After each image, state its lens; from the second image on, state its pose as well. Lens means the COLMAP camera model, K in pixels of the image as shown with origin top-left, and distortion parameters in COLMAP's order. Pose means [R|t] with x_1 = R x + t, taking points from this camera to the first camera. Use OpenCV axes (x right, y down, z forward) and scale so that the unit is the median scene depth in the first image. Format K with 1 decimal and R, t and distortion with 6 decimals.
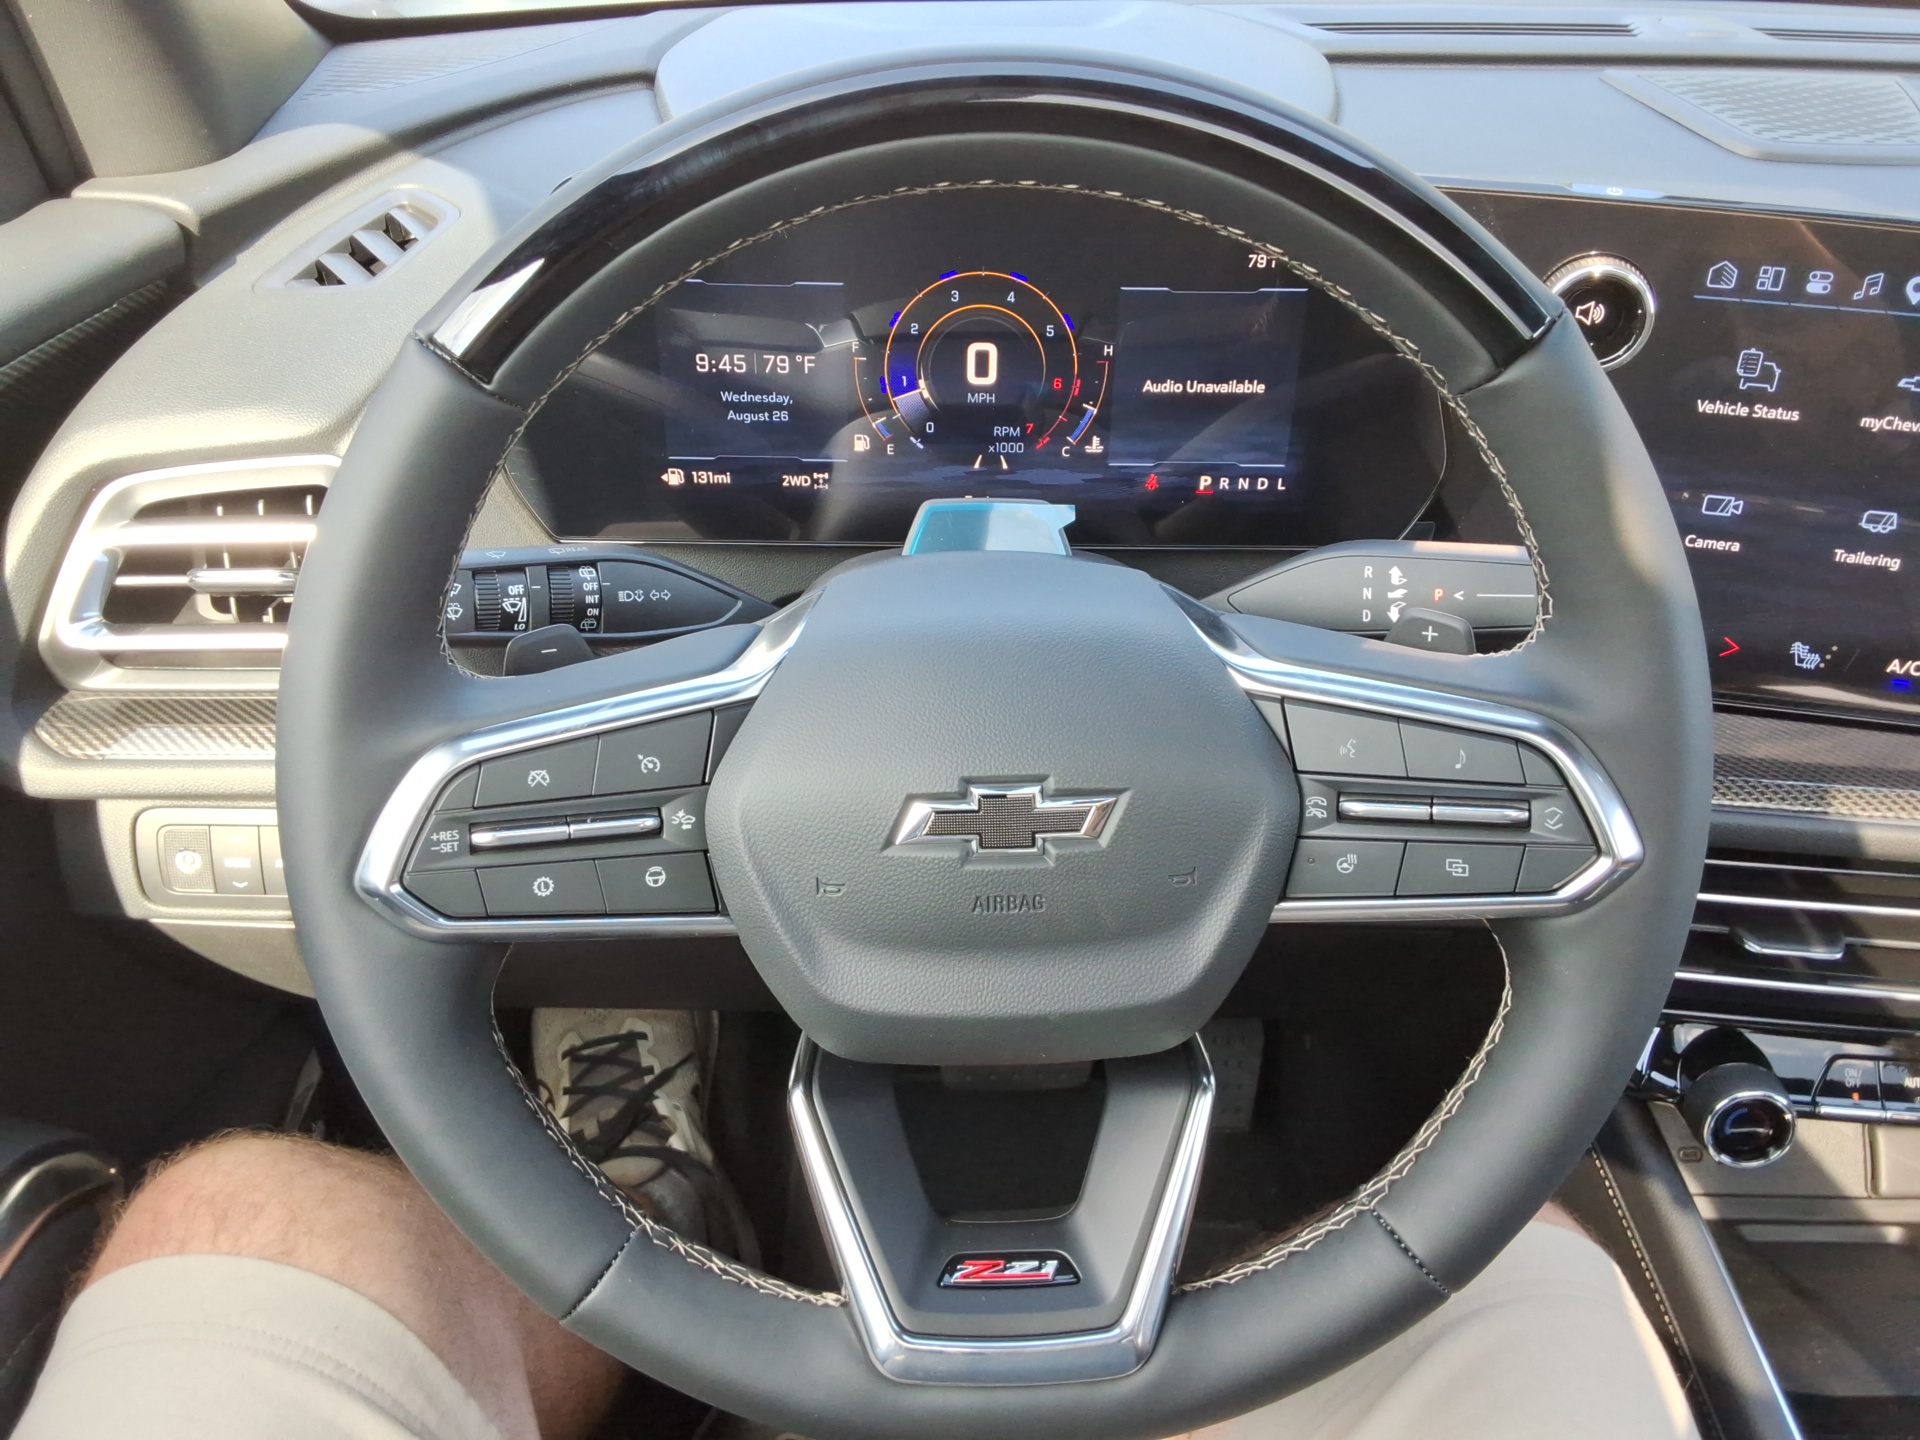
lens RADIAL K [[1539.6, 0, 974.1], [0, 1539.6, 719.6], [0, 0, 1]] dist [0.087617, -0.135340]
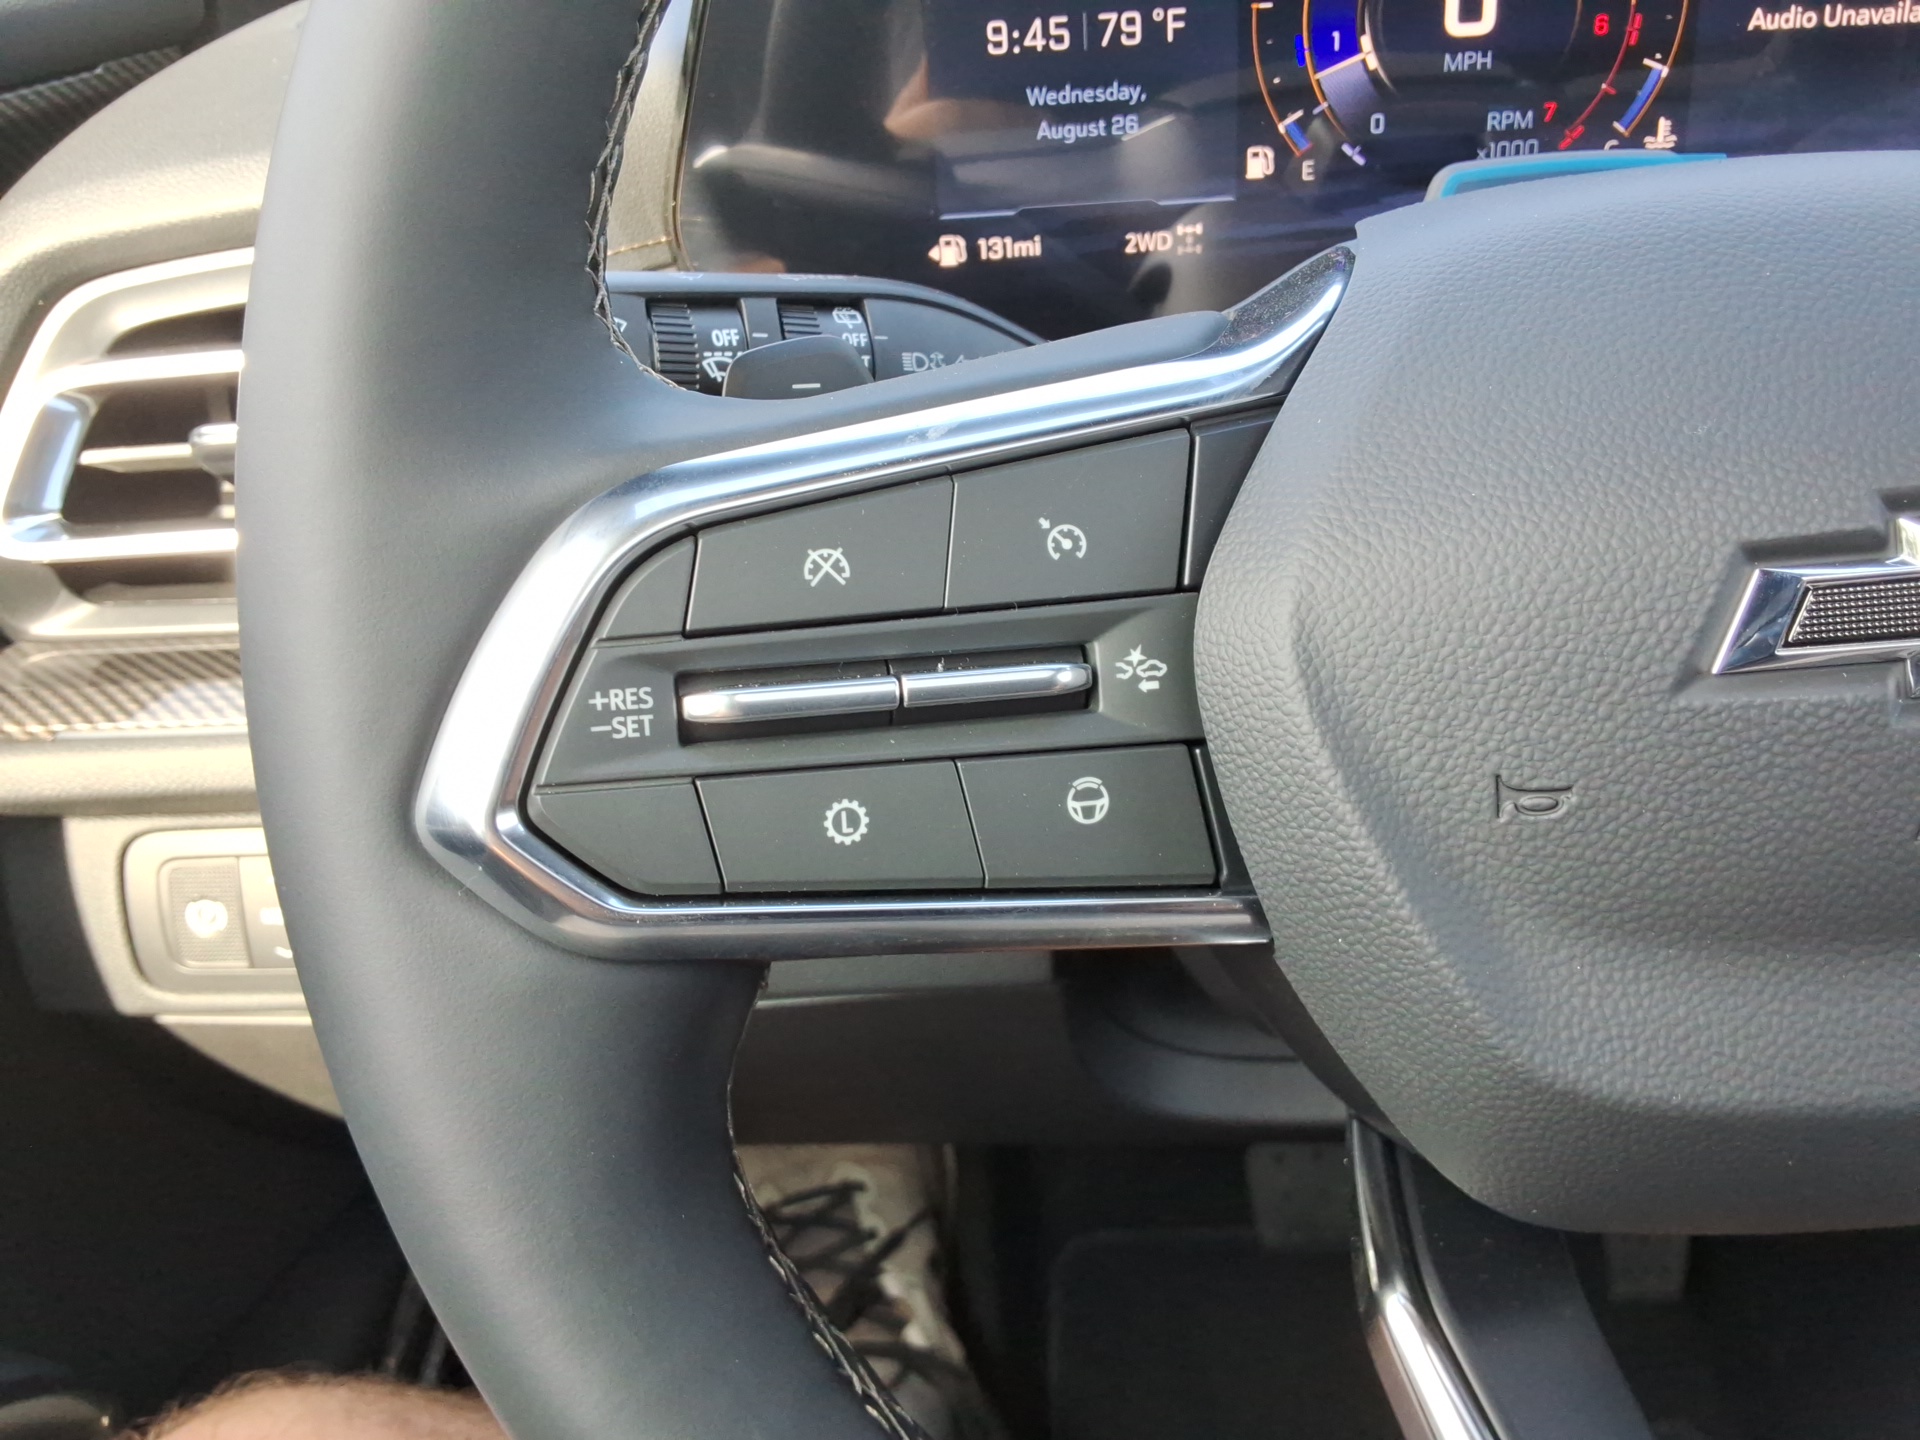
lens RADIAL K [[1590.2, 0, 973.0], [0, 1590.2, 704.5], [0, 0, 1]] dist [0.057805, -0.091069]
pose [[0.994893, -0.053341, -0.085685, -0.144432], [0.045507, 0.994818, -0.090920, 0.082863], [0.090091, 0.086556, 0.992165, 0.401144]]
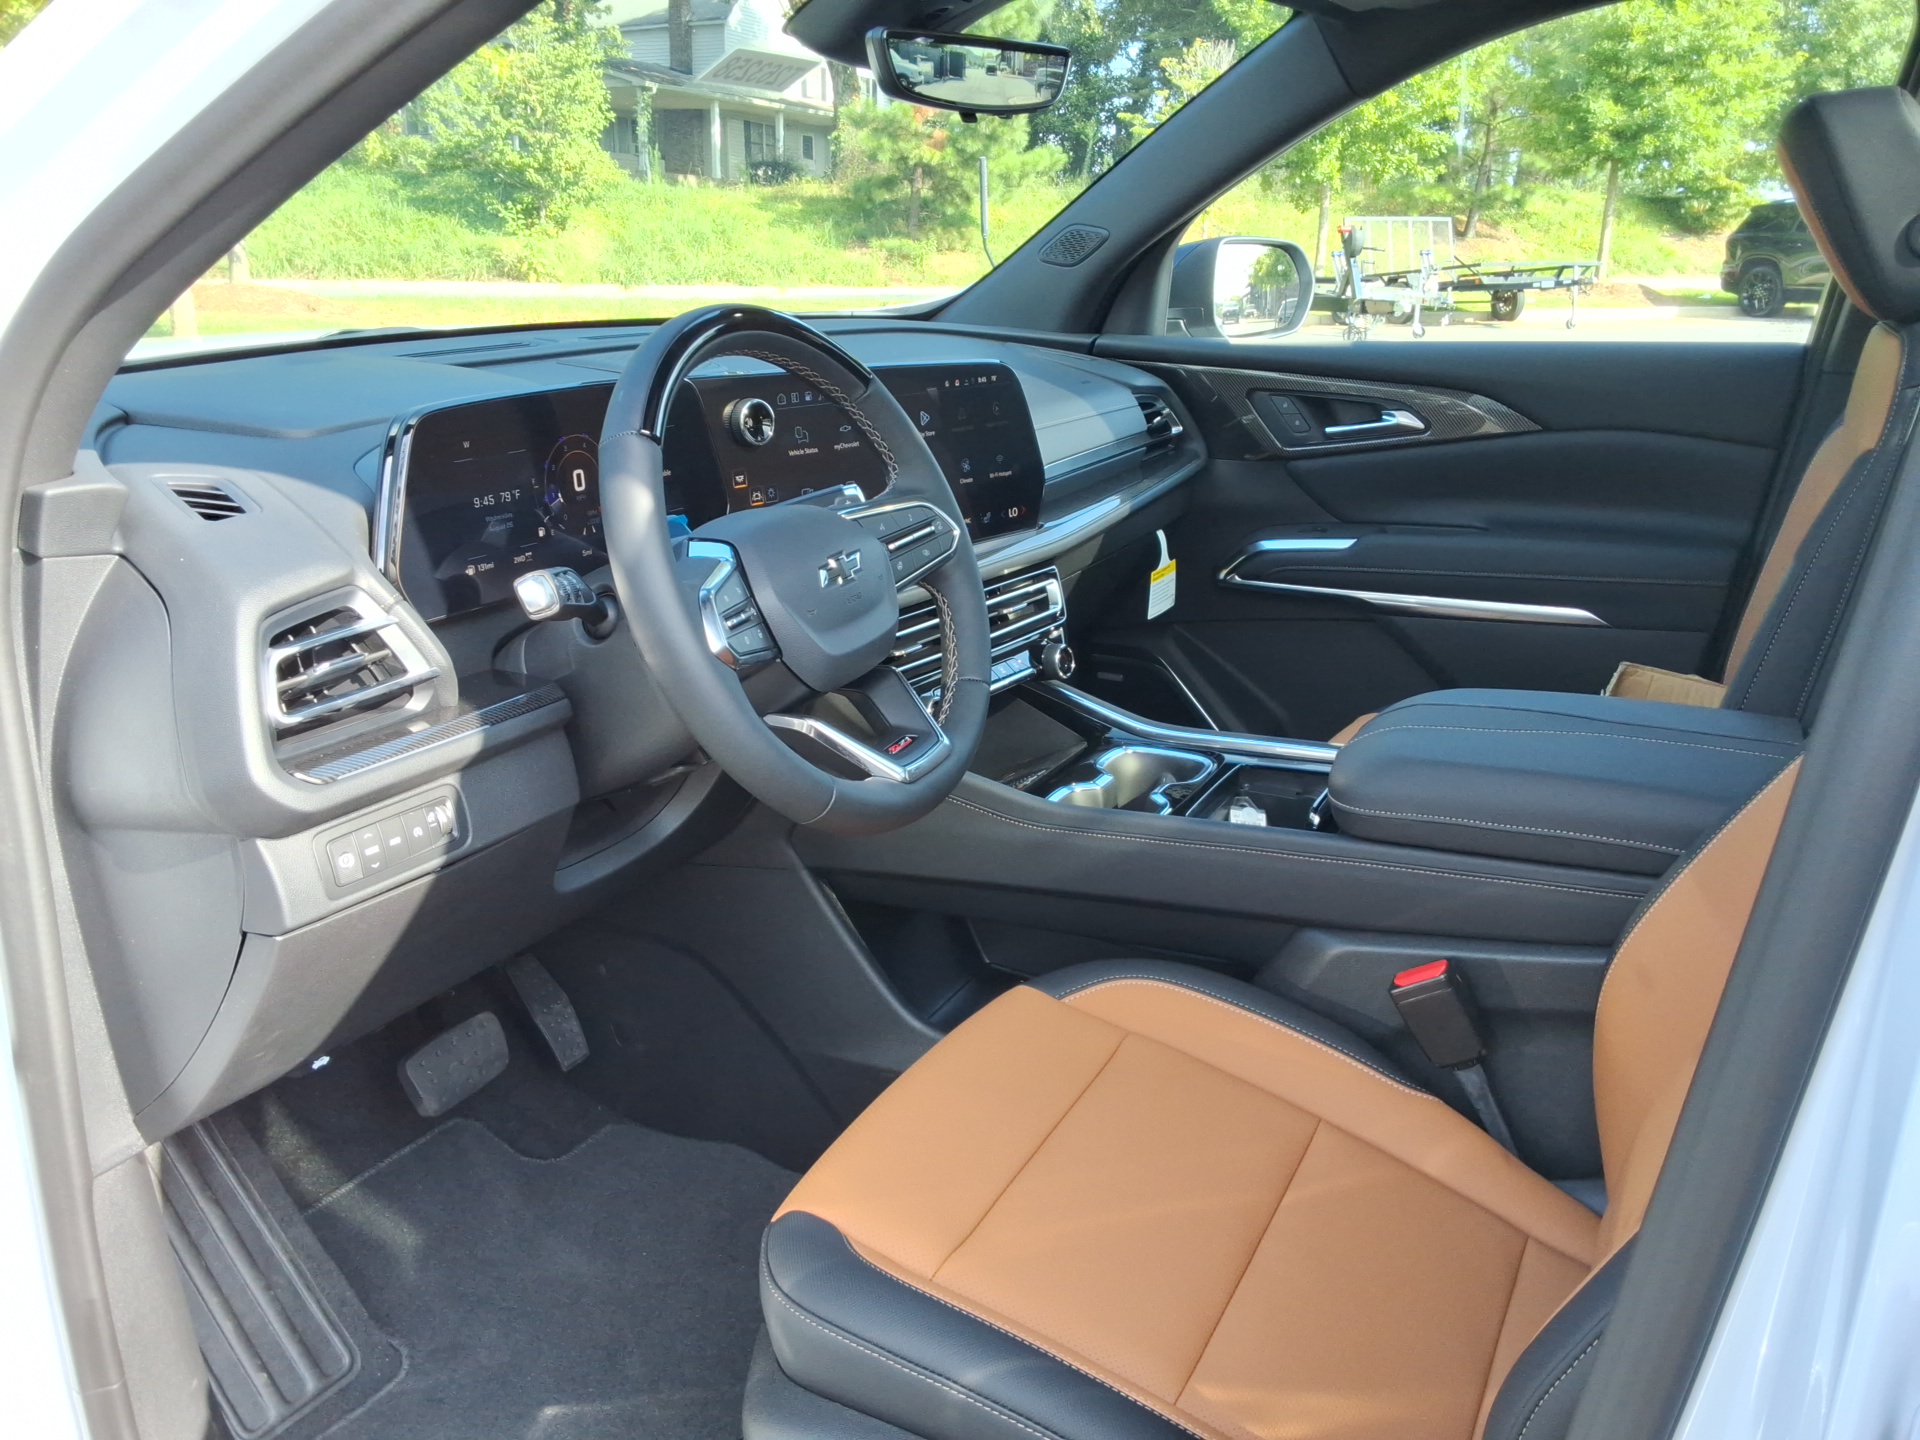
lens RADIAL K [[1539.6, 0, 979.2], [0, 1539.6, 707.0], [0, 0, 1]] dist [0.087617, -0.135340]
pose [[0.477455, -0.279909, 0.832879, -1.500013], [0.463558, 0.885494, 0.031853, 0.206464], [-0.746425, 0.370879, 0.552537, -0.389167]]
